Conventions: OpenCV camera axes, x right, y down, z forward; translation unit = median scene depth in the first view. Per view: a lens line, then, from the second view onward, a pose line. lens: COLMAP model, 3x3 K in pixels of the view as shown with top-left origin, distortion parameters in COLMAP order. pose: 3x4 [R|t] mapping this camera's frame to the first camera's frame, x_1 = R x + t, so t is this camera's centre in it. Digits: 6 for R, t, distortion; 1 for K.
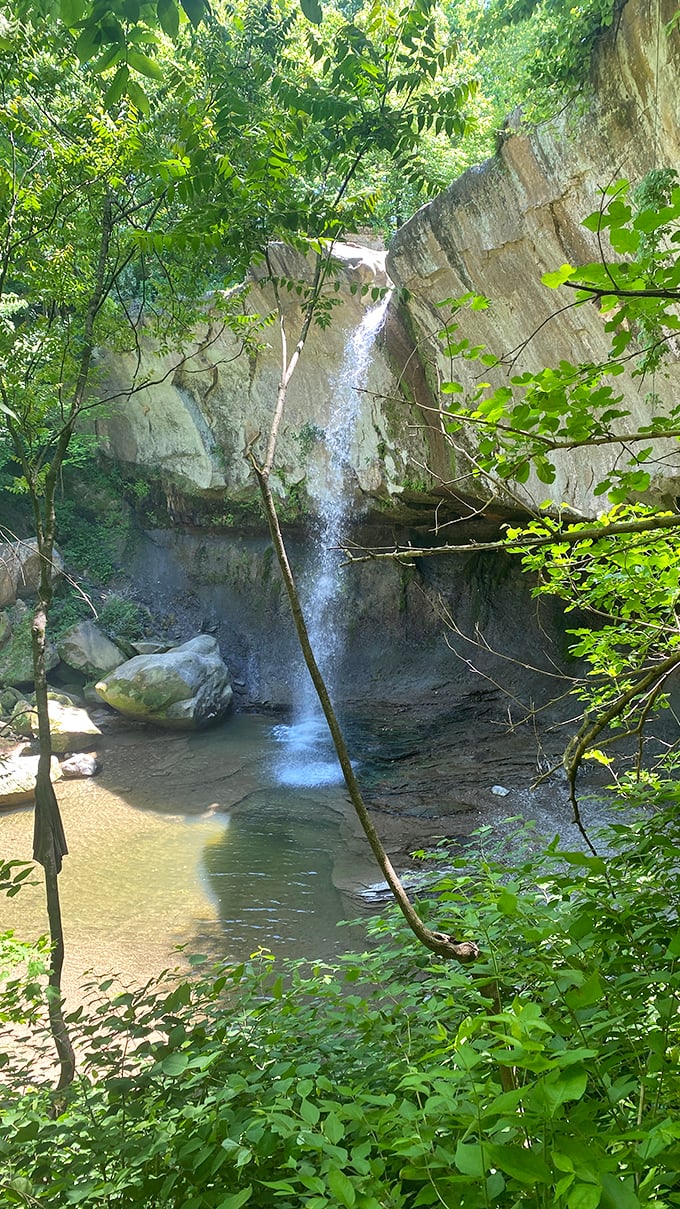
lens RADIAL K [[926.5, 0, 340.0], [0, 926.5, 604.5], [0, 0, 1]] dist [0.189576, -0.590330]
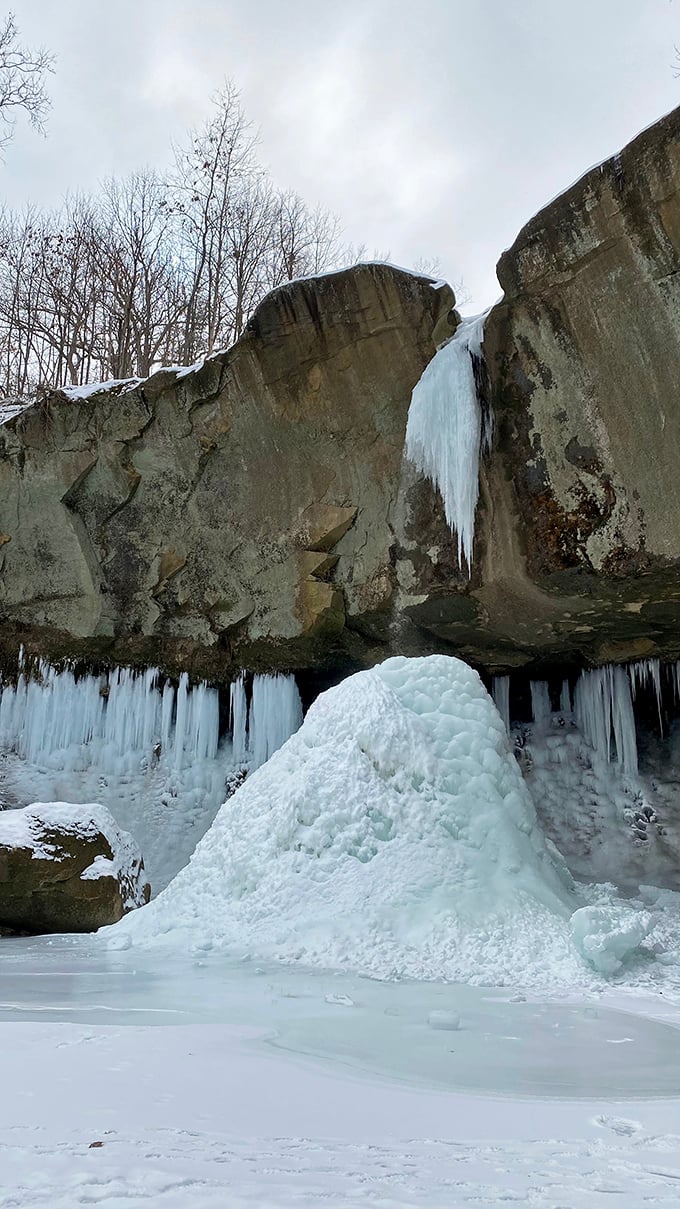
lens RADIAL K [[926.5, 0, 340.0], [0, 926.5, 604.5], [0, 0, 1]] dist [0.189576, -0.590330]
pose [[0.930540, 0.140034, 0.338358, -0.222666], [0.024567, 0.898039, -0.439230, 0.187128], [-0.365366, 0.417033, 0.832221, 0.331253]]
